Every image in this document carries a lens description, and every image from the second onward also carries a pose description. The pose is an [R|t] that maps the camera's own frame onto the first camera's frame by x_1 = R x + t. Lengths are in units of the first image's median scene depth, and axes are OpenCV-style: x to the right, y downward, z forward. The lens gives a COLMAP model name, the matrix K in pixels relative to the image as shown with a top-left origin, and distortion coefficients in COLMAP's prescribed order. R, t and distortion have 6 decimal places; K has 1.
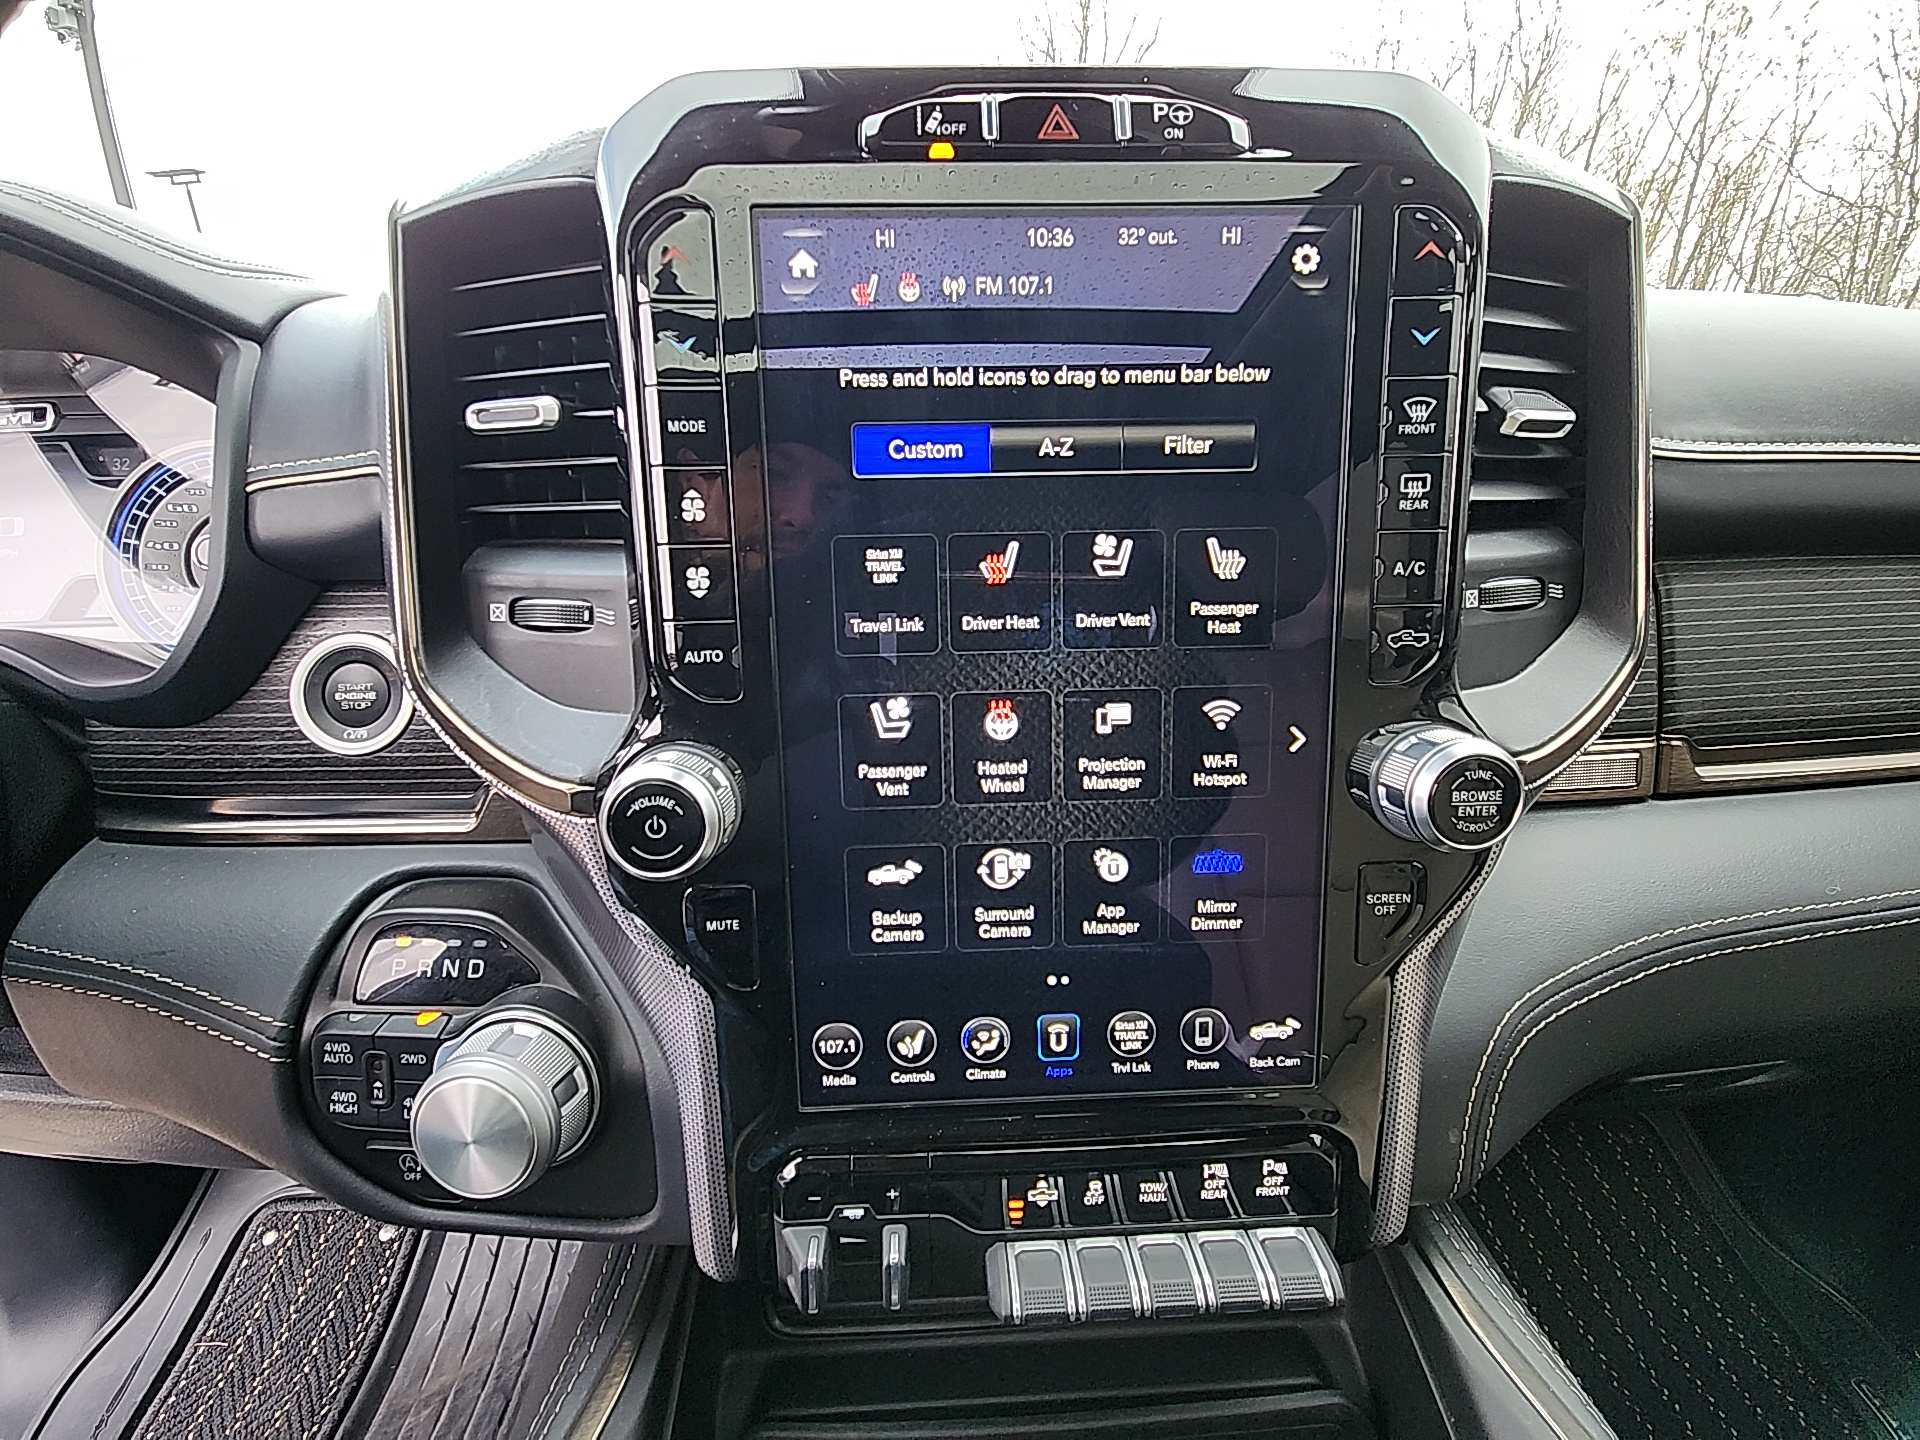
lens RADIAL K [[773.4, 0, 948.0], [0, 773.4, 705.6], [0, 0, 1]] dist [0.011075, -0.006924]
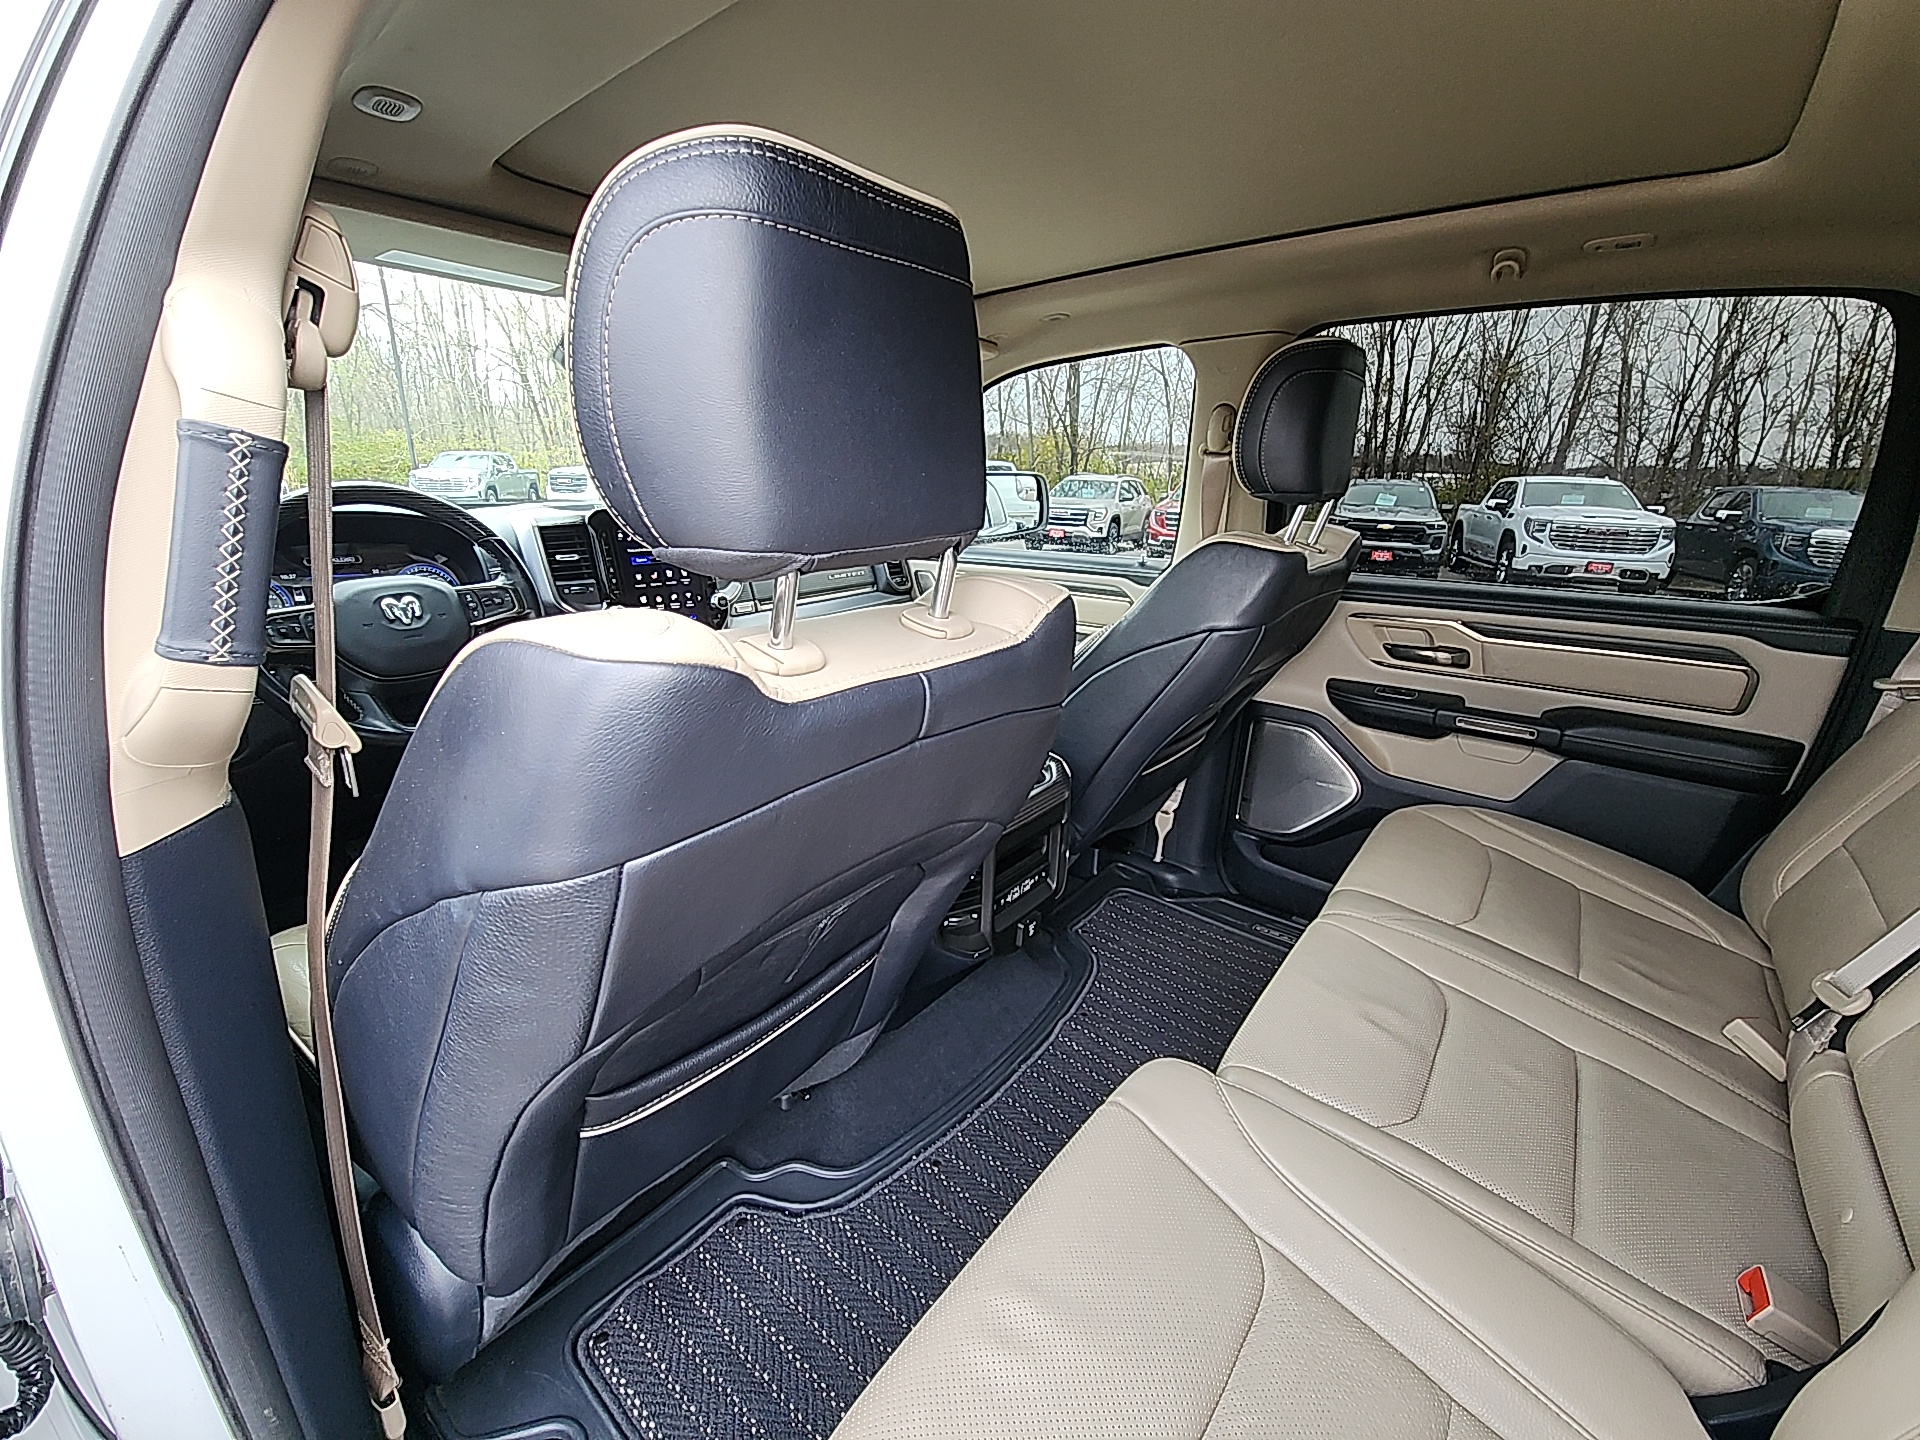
lens RADIAL K [[773.4, 0, 948.0], [0, 773.4, 705.6], [0, 0, 1]] dist [0.011075, -0.006924]
pose [[0.664314, -0.184178, 0.724407, -3.315273], [0.233986, 0.971697, 0.032475, 1.291845], [-0.709886, 0.147927, 0.688607, -5.285028]]
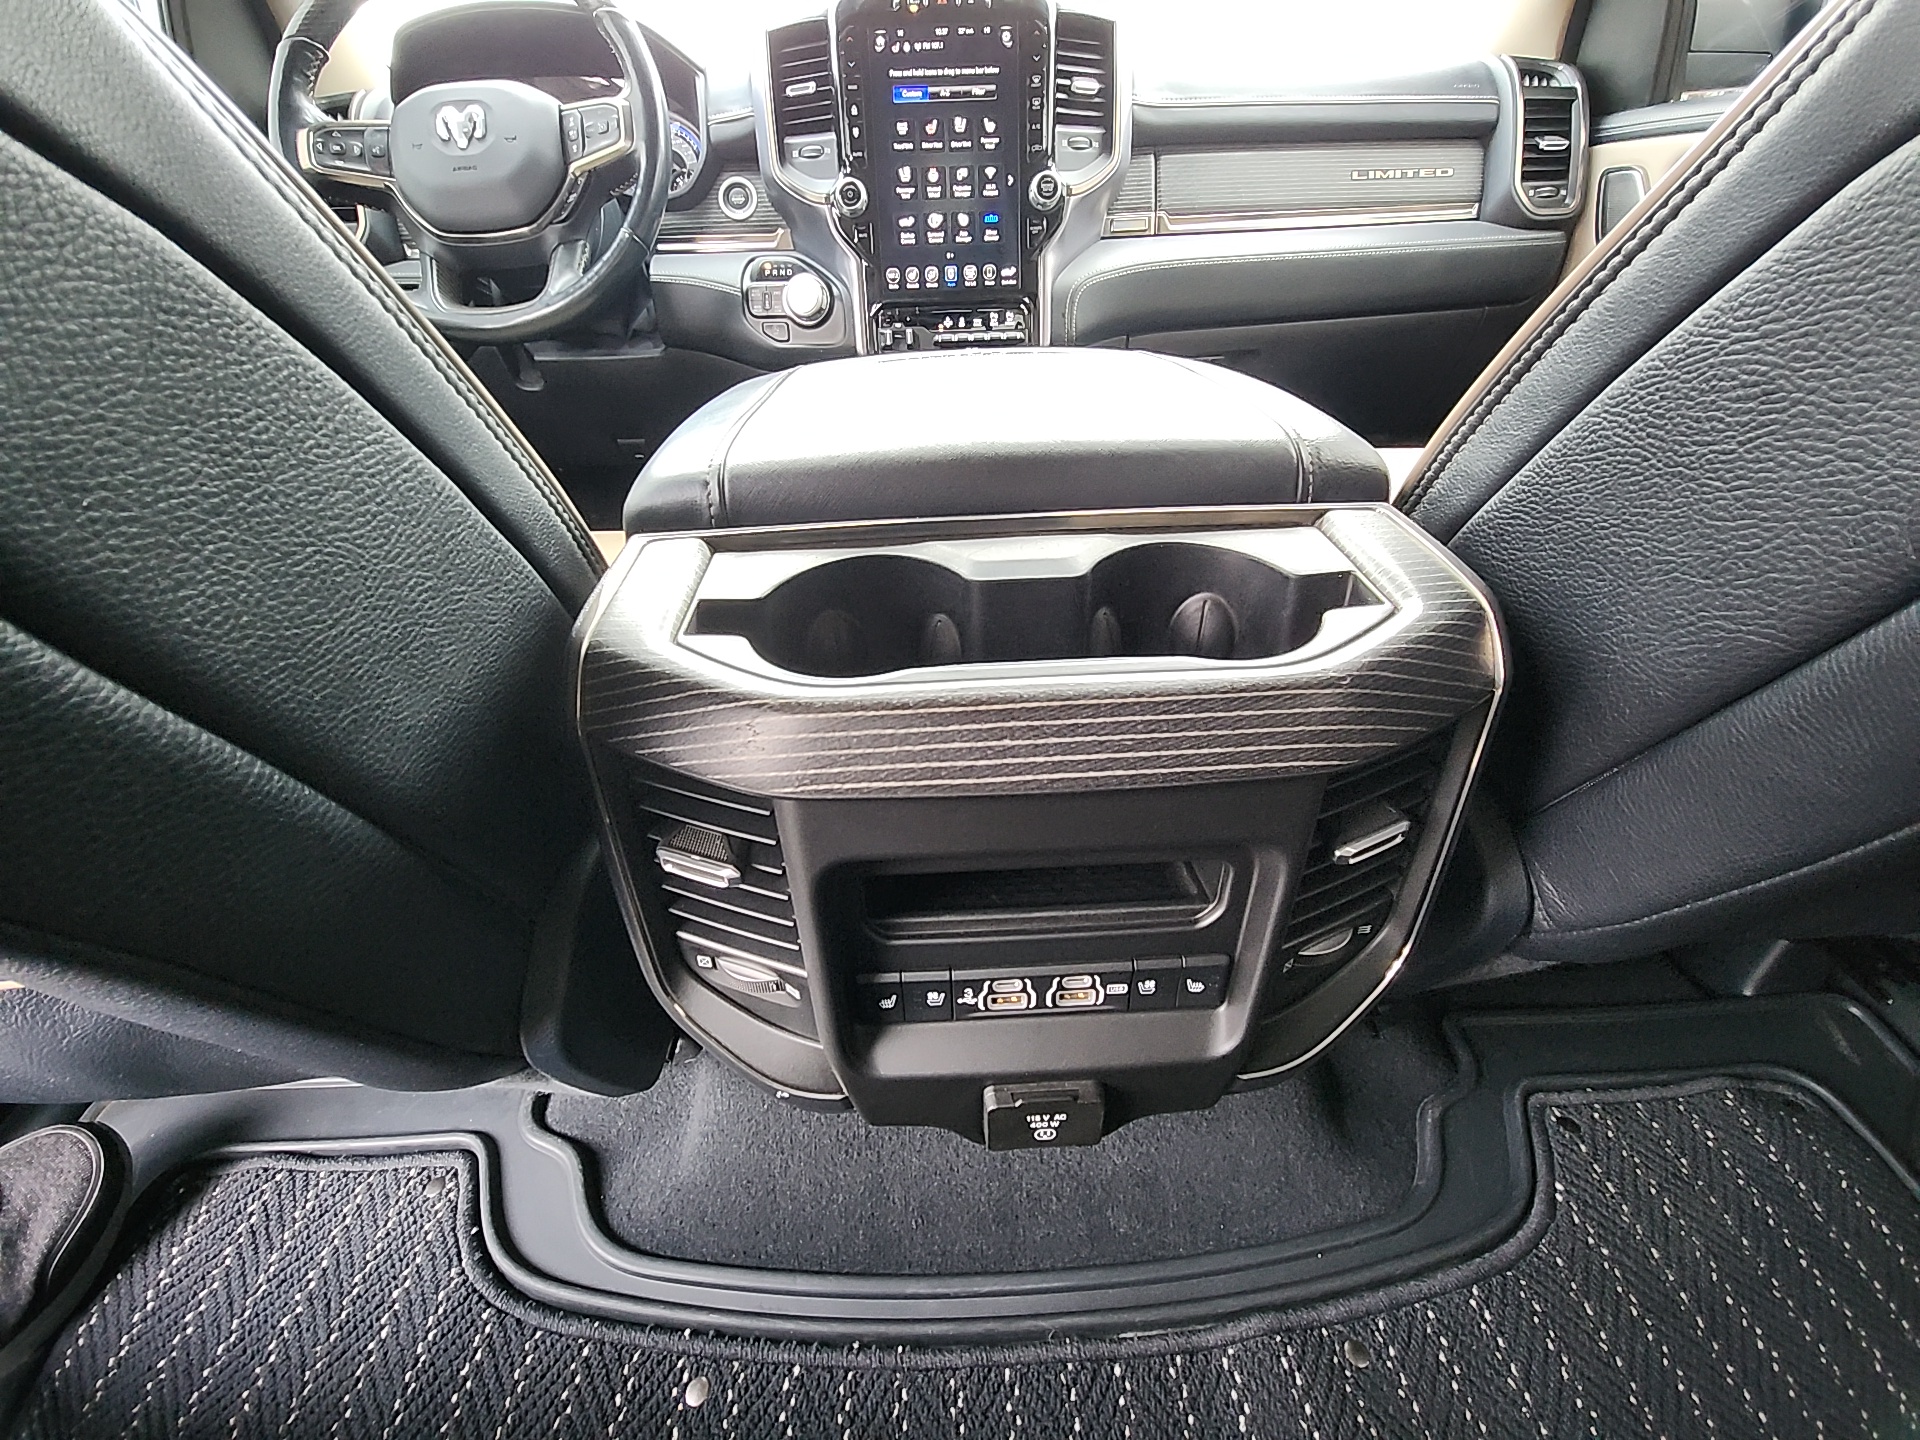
lens RADIAL K [[770.9, 0, 949.4], [0, 770.9, 705.4], [0, 0, 1]] dist [0.012741, -0.006998]
pose [[0.999829, -0.011349, -0.014605, 0.177702], [0.013905, 0.981892, 0.188931, 1.909596], [0.012197, -0.189101, 0.981882, -3.332137]]
